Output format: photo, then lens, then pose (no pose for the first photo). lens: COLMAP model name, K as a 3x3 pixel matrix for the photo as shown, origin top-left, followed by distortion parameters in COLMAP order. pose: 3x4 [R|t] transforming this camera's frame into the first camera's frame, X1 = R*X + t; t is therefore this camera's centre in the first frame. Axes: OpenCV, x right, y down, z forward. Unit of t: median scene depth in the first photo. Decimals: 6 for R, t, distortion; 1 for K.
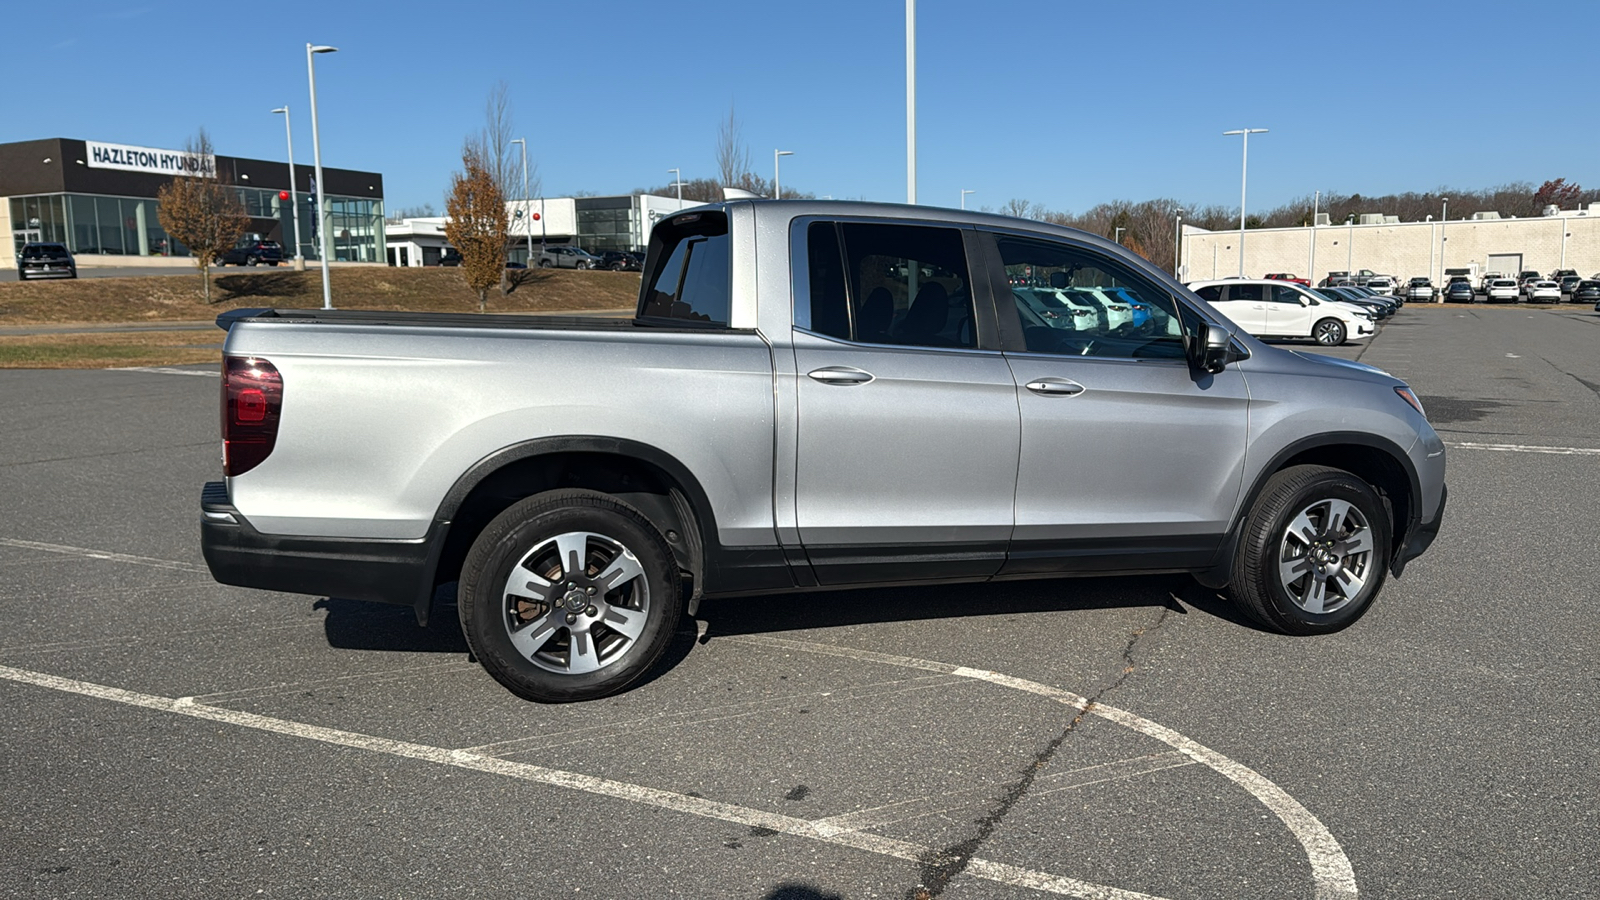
lens RADIAL K [[1272.4, 0, 827.9], [0, 1272.4, 480.4], [0, 0, 1]] dist [0.117207, -0.186652]
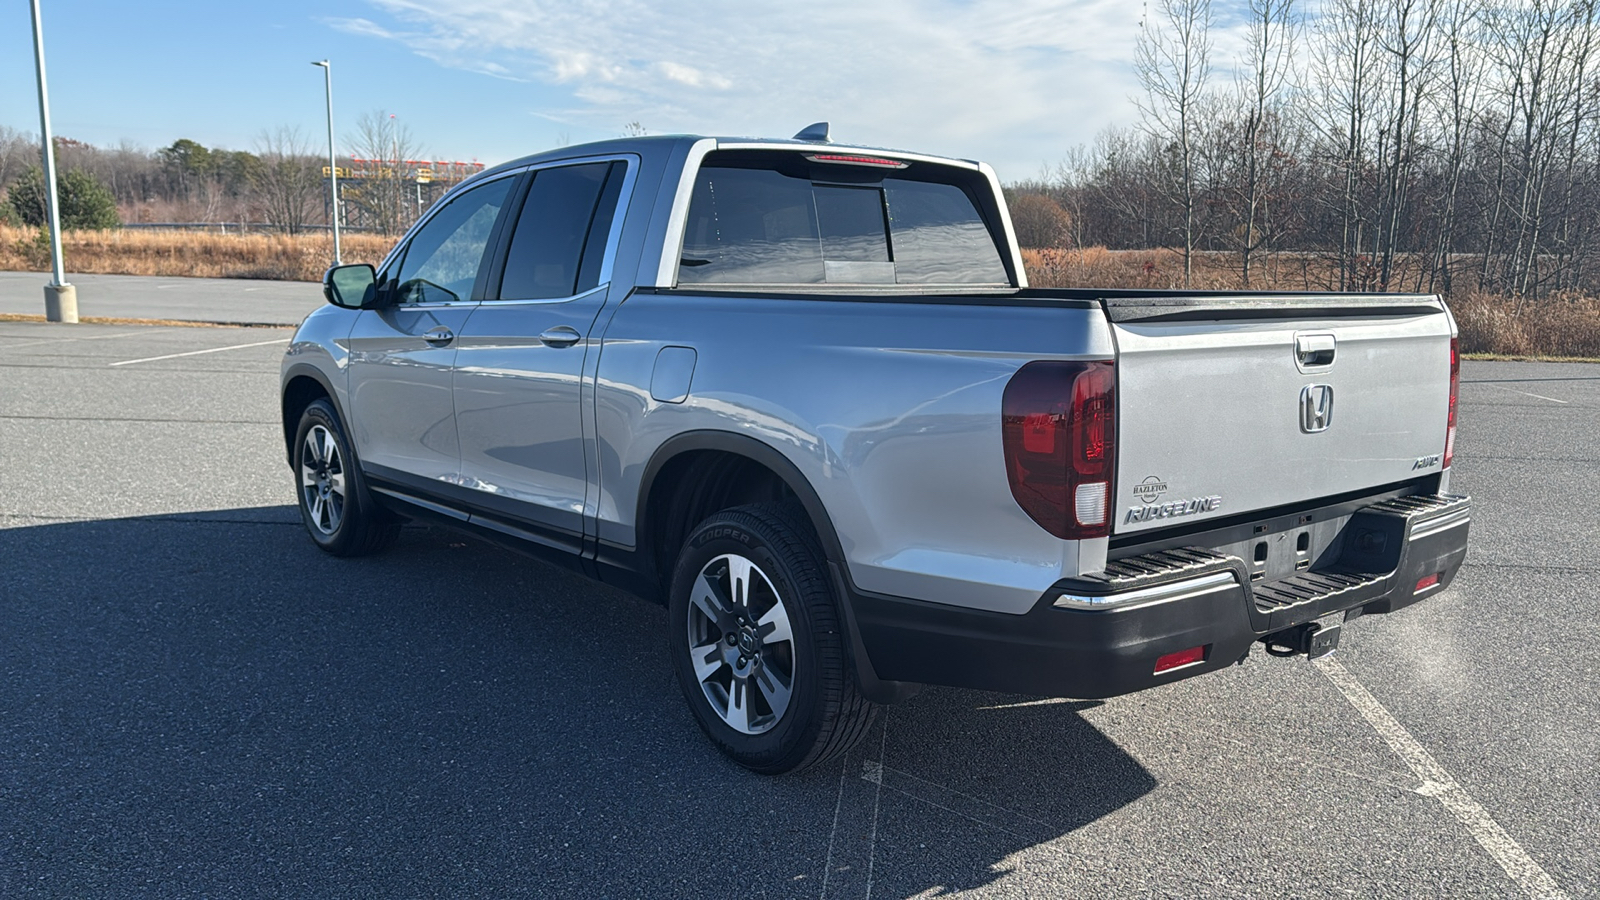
lens RADIAL K [[1275.5, 0, 837.2], [0, 1275.5, 492.3], [0, 0, 1]] dist [0.106803, -0.152743]
pose [[-0.342407, -0.189004, 0.920345, -0.976958], [0.112643, 0.964234, 0.239925, -0.214851], [-0.932775, 0.185823, -0.308870, 1.417231]]
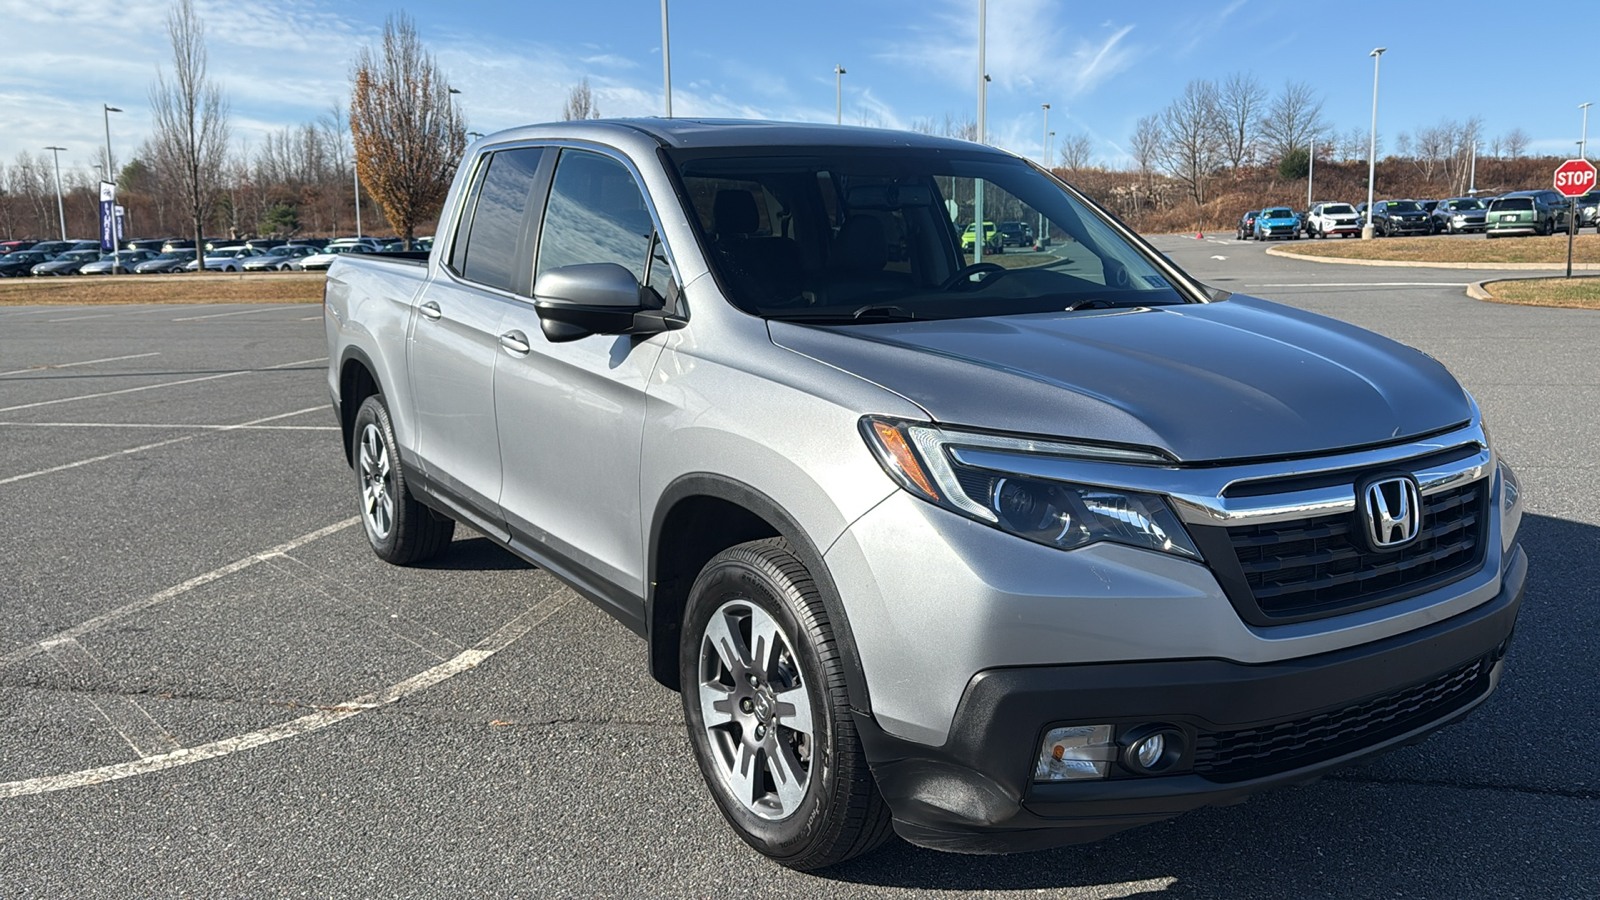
lens RADIAL K [[1272.4, 0, 798.0], [0, 1272.4, 471.3], [0, 0, 1]] dist [0.117207, -0.186652]
pose [[0.211536, 0.164539, -0.963421, 0.993044], [-0.125990, 0.982094, 0.140065, -0.128097], [0.969216, 0.091752, 0.228479, 1.000779]]
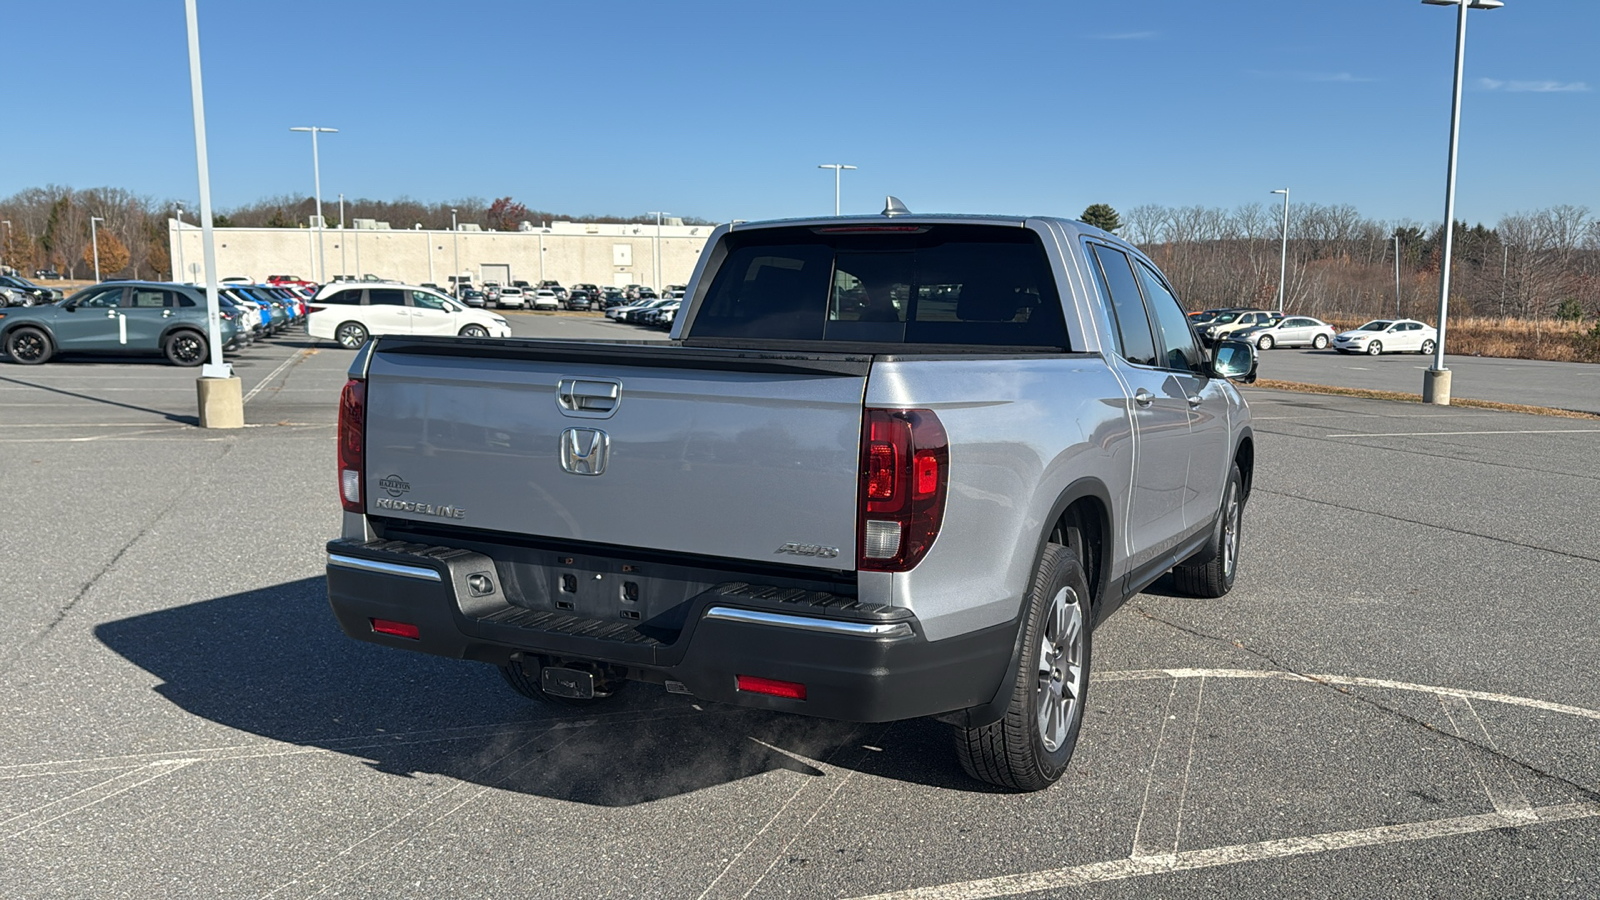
lens RADIAL K [[1275.5, 0, 830.2], [0, 1275.5, 478.2], [0, 0, 1]] dist [0.106803, -0.152743]
pose [[0.722945, -0.084189, 0.685757, -0.815353], [0.086793, 0.995752, 0.030746, -0.067900], [-0.685432, 0.037292, 0.727181, 0.415792]]
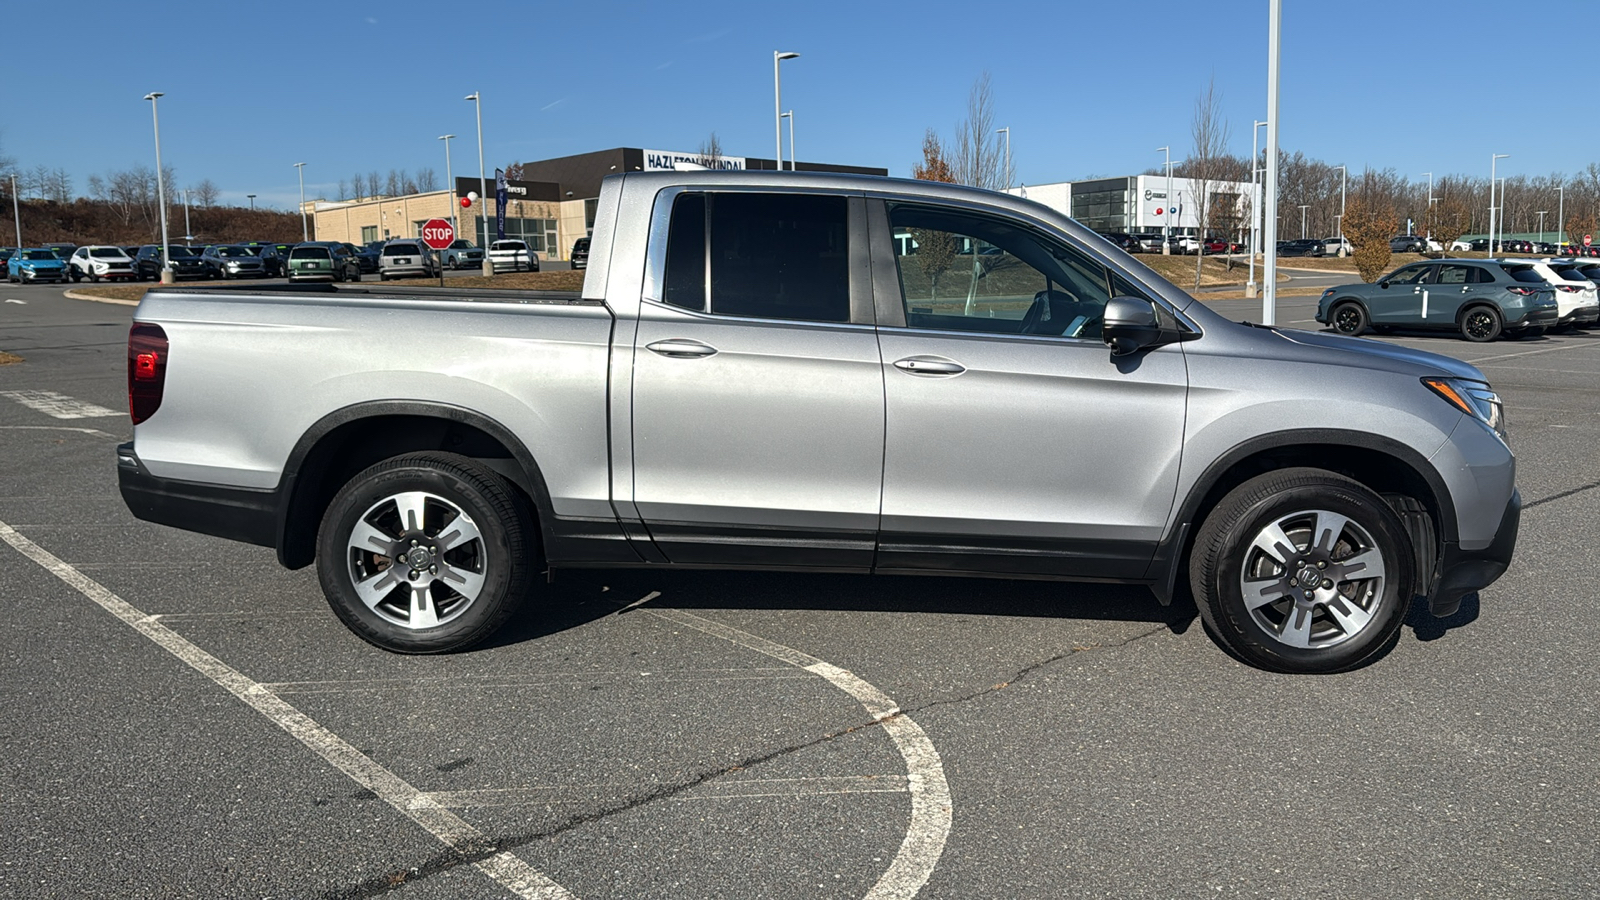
lens RADIAL K [[1272.4, 0, 839.0], [0, 1272.4, 437.0], [0, 0, 1]] dist [0.117207, -0.186652]
pose [[0.925609, 0.041458, -0.376204, 0.464306], [-0.049159, 0.998732, -0.010889, -0.009065], [0.375275, 0.028573, 0.926473, 0.135222]]
